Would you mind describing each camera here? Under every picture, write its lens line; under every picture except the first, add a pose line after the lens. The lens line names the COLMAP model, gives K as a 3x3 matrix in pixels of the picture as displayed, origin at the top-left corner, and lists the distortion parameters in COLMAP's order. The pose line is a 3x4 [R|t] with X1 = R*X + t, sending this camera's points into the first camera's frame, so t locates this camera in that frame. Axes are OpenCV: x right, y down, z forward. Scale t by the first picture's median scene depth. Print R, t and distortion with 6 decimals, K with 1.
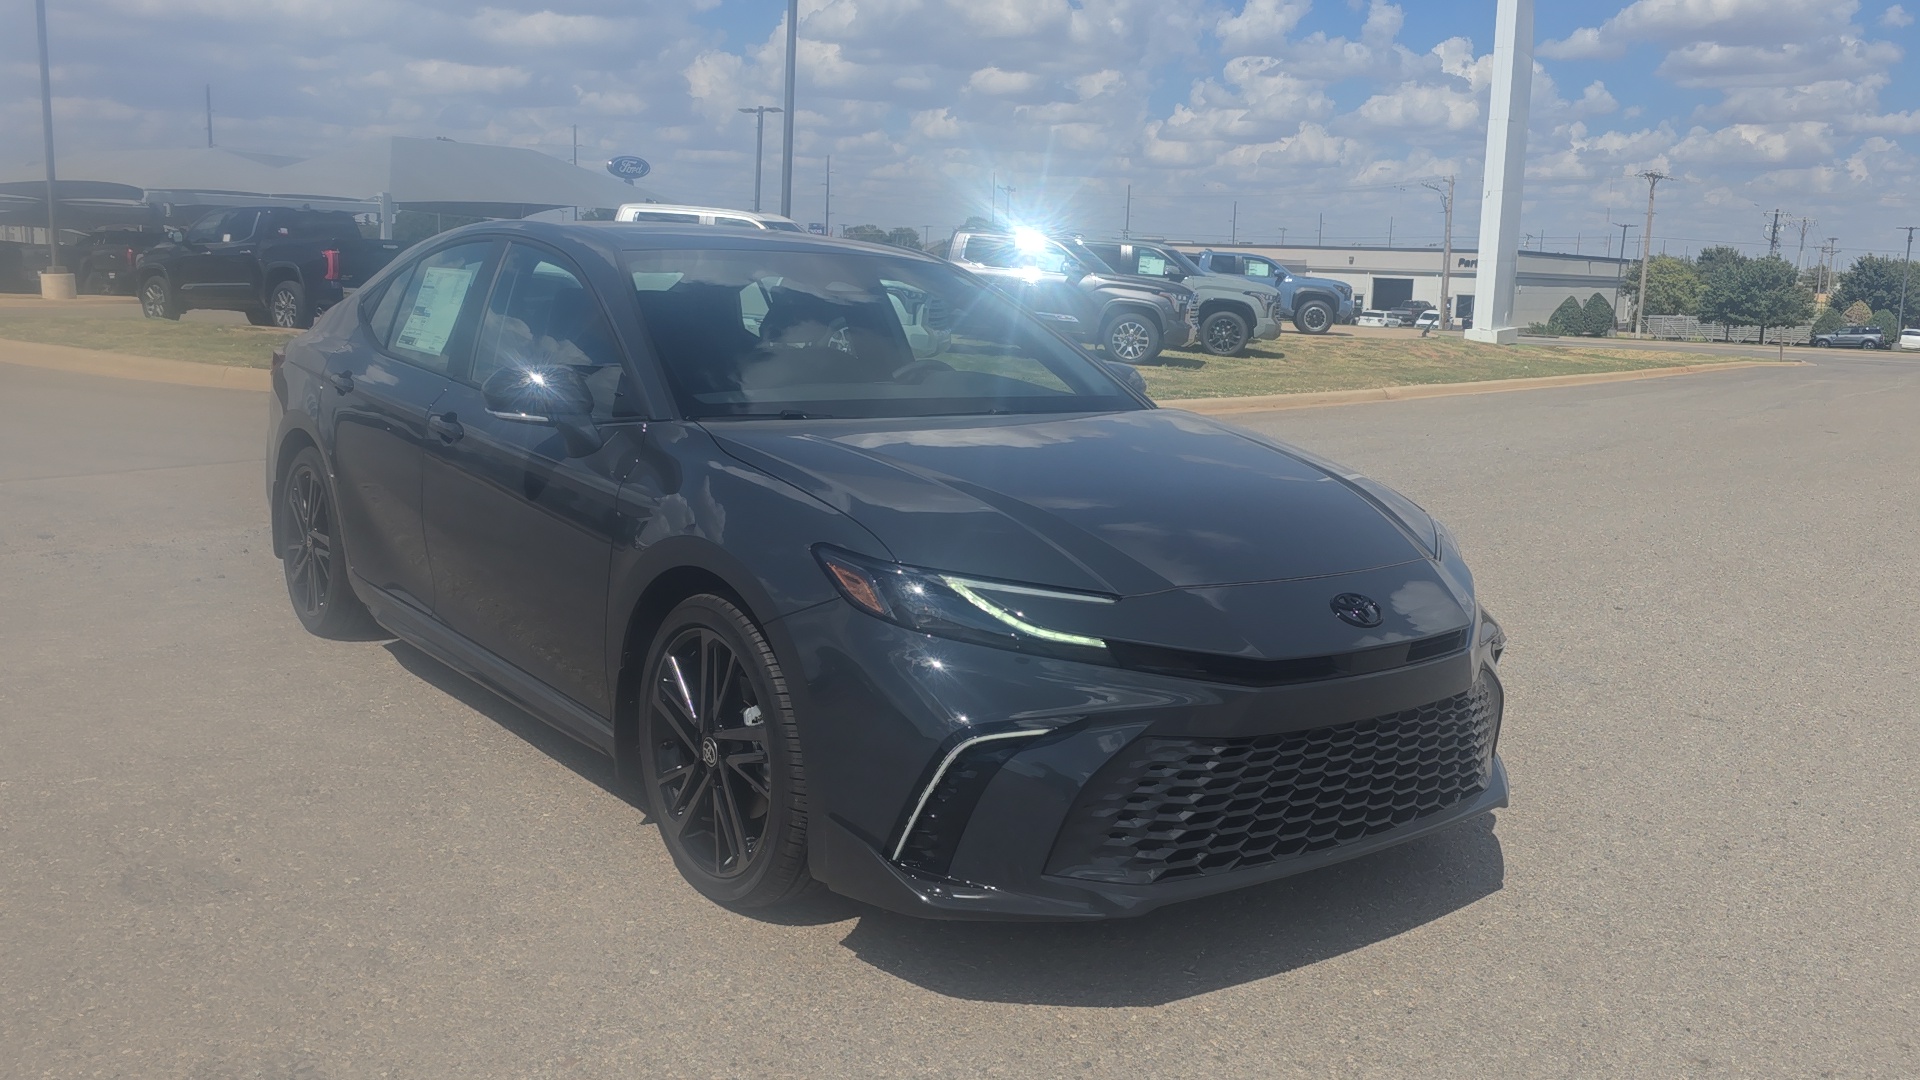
lens RADIAL K [[1584.9, 0, 972.4], [0, 1584.9, 530.4], [0, 0, 1]] dist [-0.010389, 0.016530]
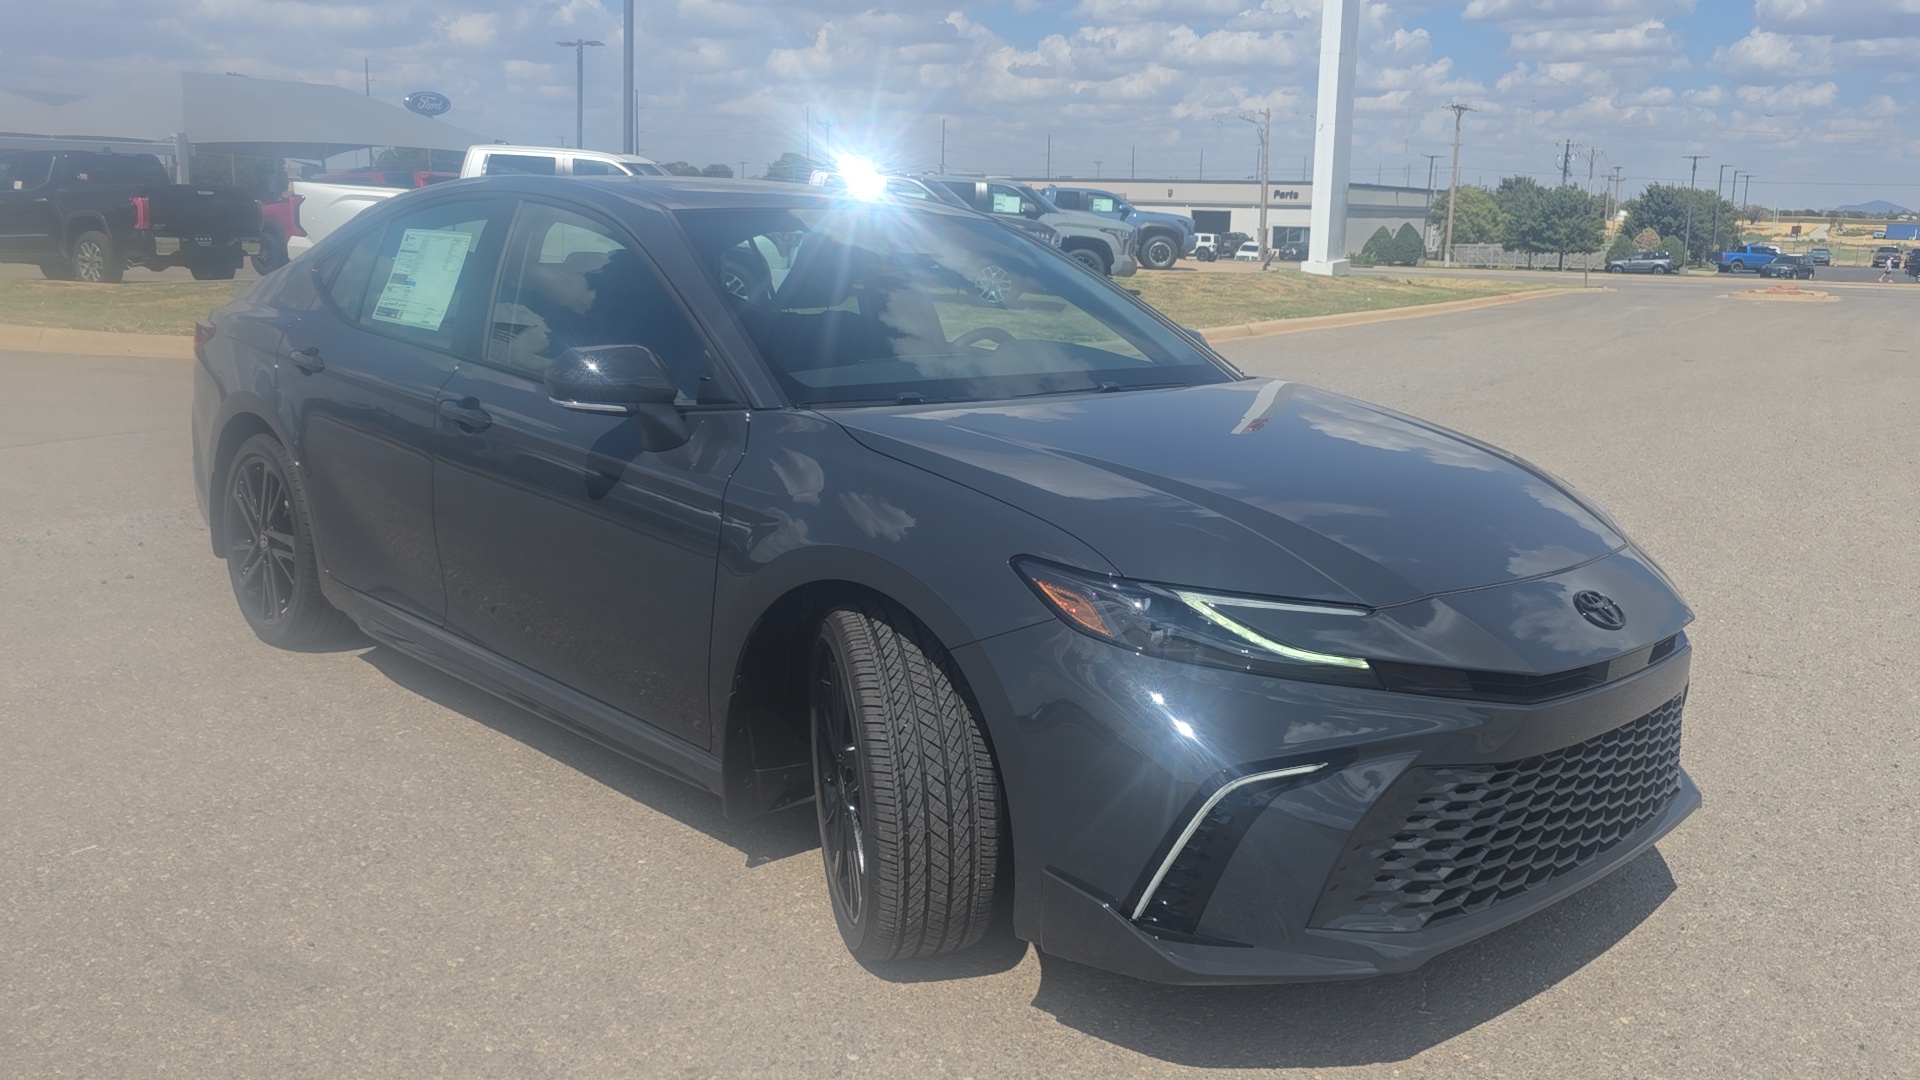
lens RADIAL K [[1584.9, 0, 961.1], [0, 1584.9, 535.7], [0, 0, 1]] dist [-0.010389, 0.016530]
pose [[0.994097, -0.032956, 0.103372, -0.135217], [0.028549, 0.998631, 0.043825, -0.026257], [-0.104675, -0.040615, 0.993677, 0.087444]]
